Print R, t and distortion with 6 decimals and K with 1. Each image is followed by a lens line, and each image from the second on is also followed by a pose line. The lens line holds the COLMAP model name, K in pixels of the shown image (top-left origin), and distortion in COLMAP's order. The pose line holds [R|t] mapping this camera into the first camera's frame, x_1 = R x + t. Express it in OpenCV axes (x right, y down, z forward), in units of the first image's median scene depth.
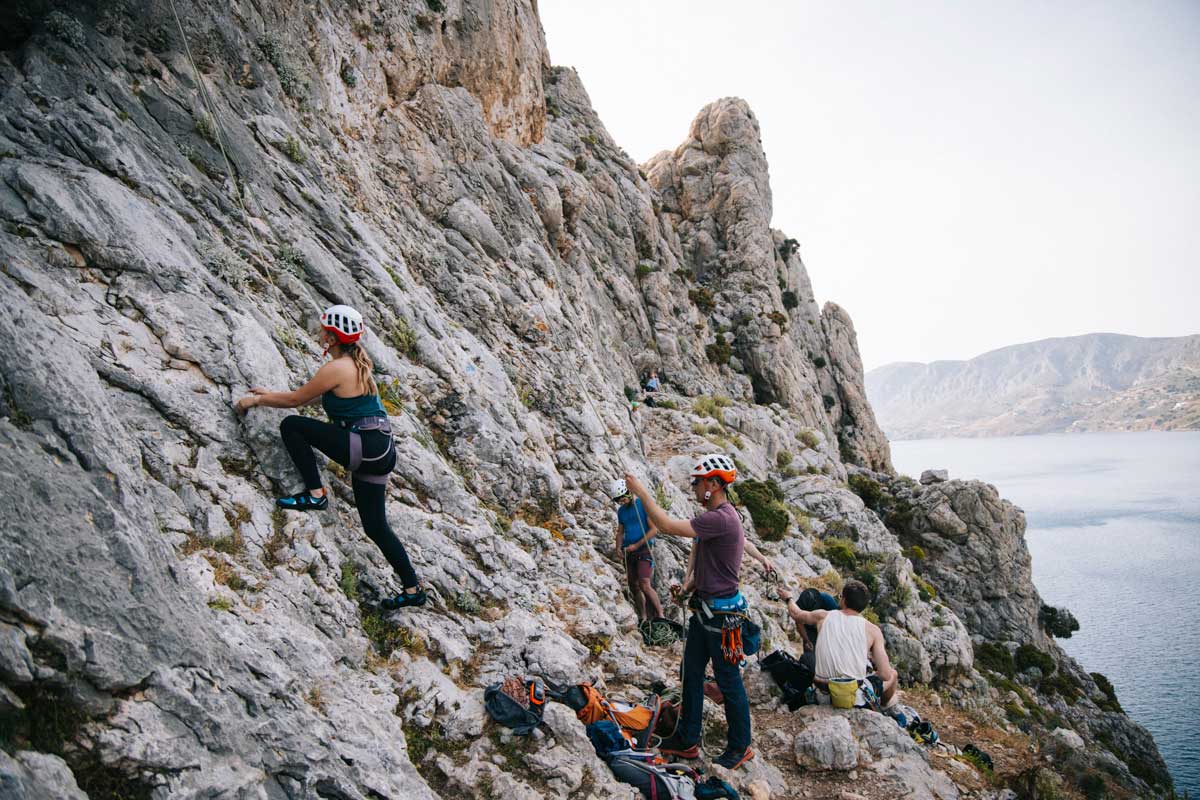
lens RADIAL K [[809.9, 0, 600.0], [0, 809.9, 400.0], [0, 0, 1]] dist [-0.099192, 0.076078]
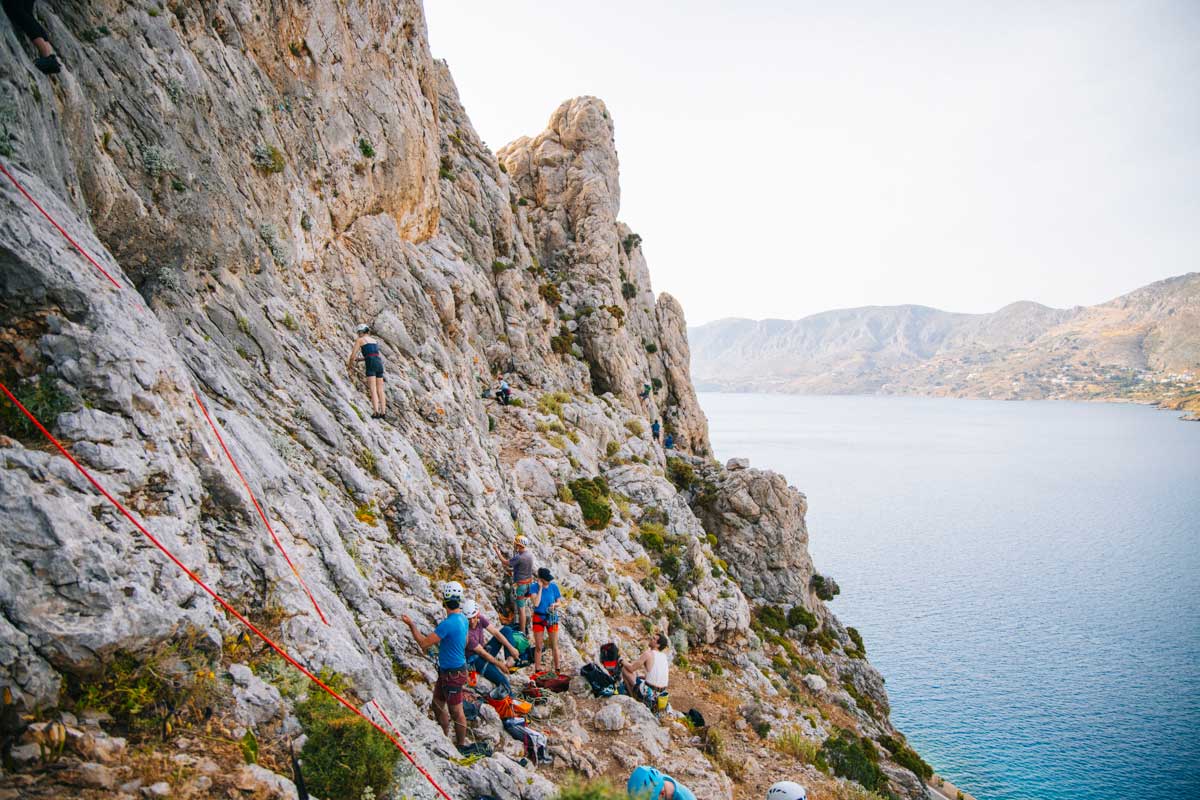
lens RADIAL K [[809.9, 0, 600.0], [0, 809.9, 400.0], [0, 0, 1]] dist [-0.099192, 0.076078]
pose [[0.978342, 0.050224, 0.200810, -0.036565], [-0.064878, 0.995637, 0.067067, -0.096932], [-0.196565, -0.078643, 0.977332, -0.176965]]
